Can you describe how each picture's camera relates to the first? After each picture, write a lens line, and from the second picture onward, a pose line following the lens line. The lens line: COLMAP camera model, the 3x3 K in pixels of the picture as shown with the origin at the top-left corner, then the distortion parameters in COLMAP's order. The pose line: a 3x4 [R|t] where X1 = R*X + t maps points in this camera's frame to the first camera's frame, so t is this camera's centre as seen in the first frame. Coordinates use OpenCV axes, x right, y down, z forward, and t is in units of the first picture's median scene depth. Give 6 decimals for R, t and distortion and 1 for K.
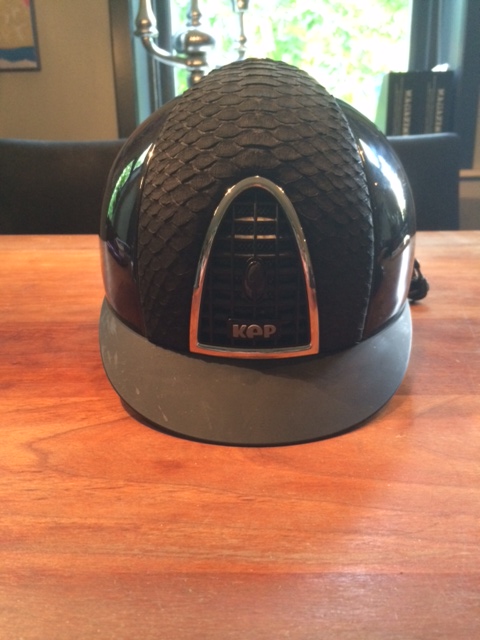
lens RADIAL K [[563.4, 0, 243.4], [0, 563.4, 317.5], [0, 0, 1]] dist [0.097639, -0.177859]
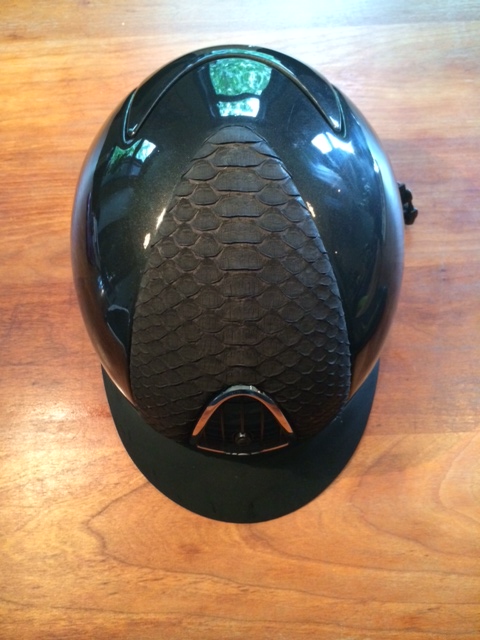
lens RADIAL K [[563.4, 0, 243.4], [0, 563.4, 317.5], [0, 0, 1]] dist [0.097639, -0.177859]
pose [[0.998501, -0.054059, 0.008532, 0.029412], [0.029359, 0.660663, 0.750108, -1.237735], [-0.046187, -0.748734, 0.661260, 0.456600]]
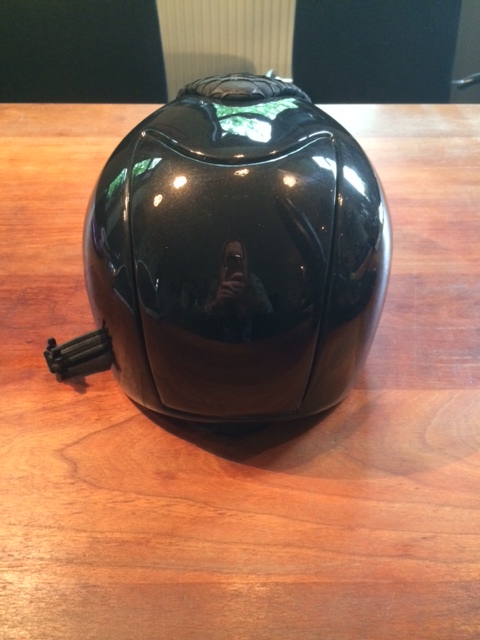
lens RADIAL K [[563.4, 0, 243.4], [0, 563.4, 317.5], [0, 0, 1]] dist [0.097639, -0.177859]
pose [[0.999621, -0.003564, 0.027283, 0.023979], [-0.007996, 0.911159, 0.411978, -0.667415], [-0.026327, -0.412040, 0.910785, -0.119336]]
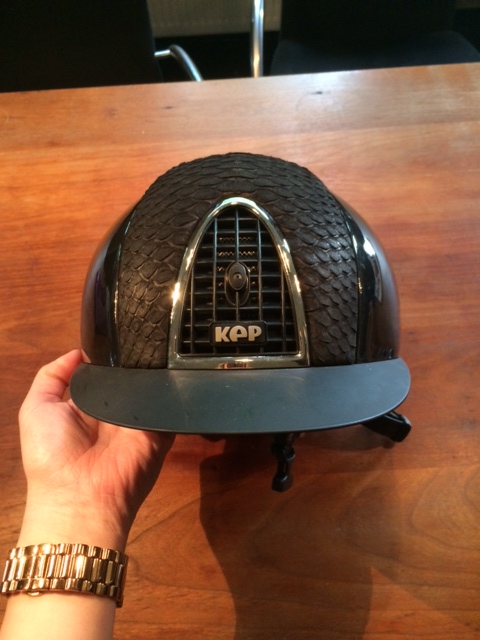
lens RADIAL K [[563.4, 0, 243.4], [0, 563.4, 317.5], [0, 0, 1]] dist [0.097639, -0.177859]
pose [[0.997270, -0.072434, 0.014319, 0.012465], [0.042394, 0.720505, 0.692152, -1.545943], [-0.060453, -0.689656, 0.721609, 0.236780]]
